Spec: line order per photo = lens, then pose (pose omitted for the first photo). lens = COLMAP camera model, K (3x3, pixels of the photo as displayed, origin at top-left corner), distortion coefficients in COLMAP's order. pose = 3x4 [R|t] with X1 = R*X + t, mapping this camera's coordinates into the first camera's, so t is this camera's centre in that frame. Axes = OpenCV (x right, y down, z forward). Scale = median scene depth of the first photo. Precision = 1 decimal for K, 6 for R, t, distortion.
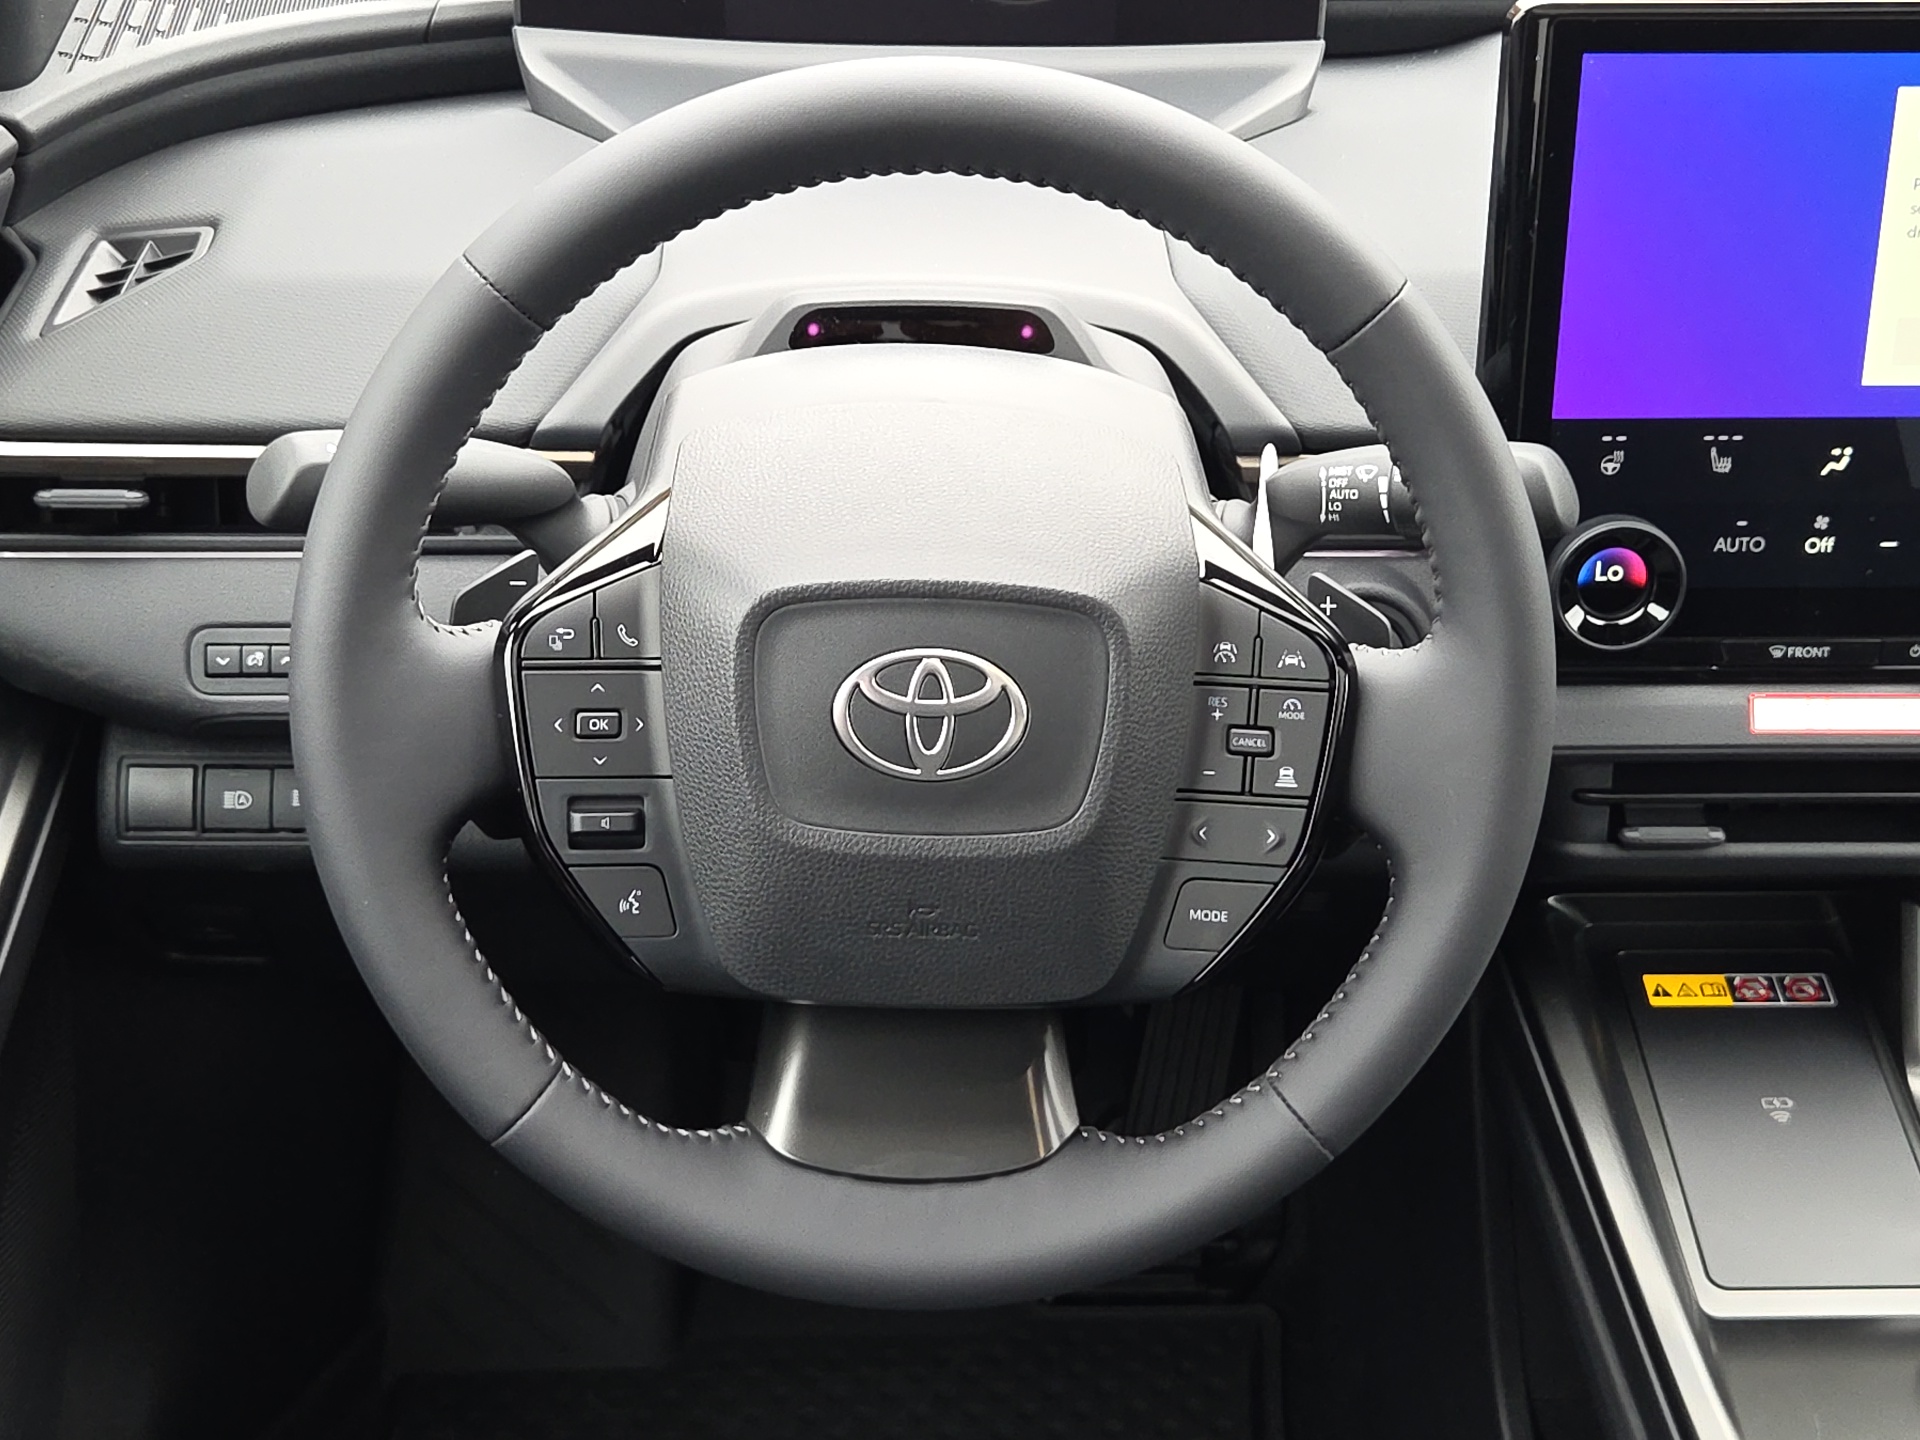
lens RADIAL K [[2846.2, 0, 962.8], [0, 2846.2, 682.2], [0, 0, 1]] dist [0.065484, 0.000000]
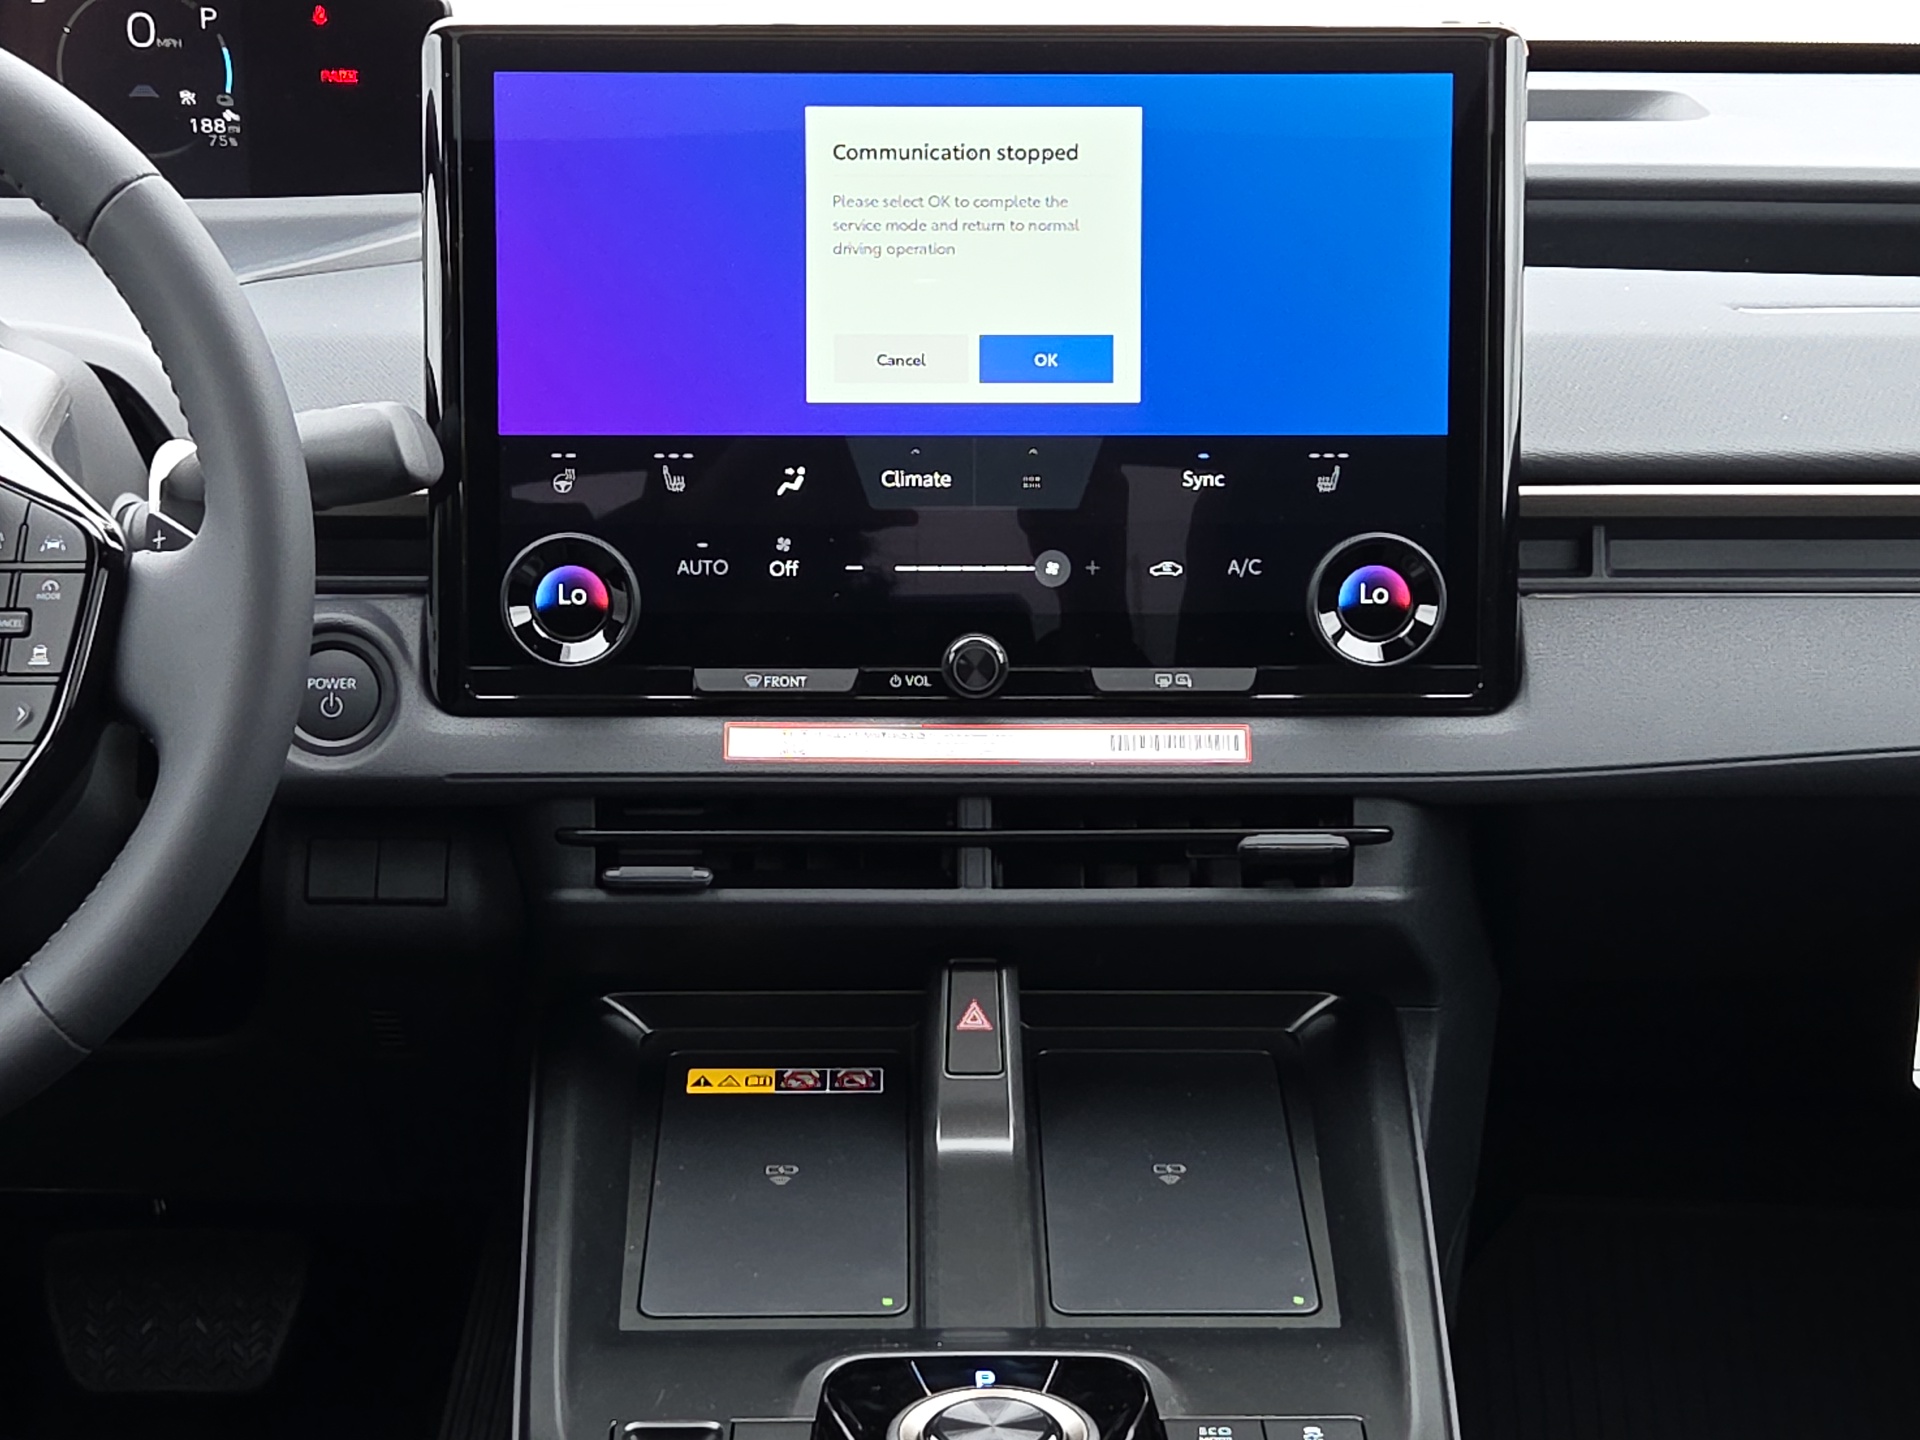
lens RADIAL K [[3415.4, 0, 937.0], [0, 3415.4, 674.0], [0, 0, 1]] dist [0.076965, 0.000000]
pose [[0.999535, -0.007840, -0.029473, 0.411683], [-0.000024, 0.966189, -0.257834, 0.310955], [0.030498, 0.257715, 0.965740, -0.138074]]
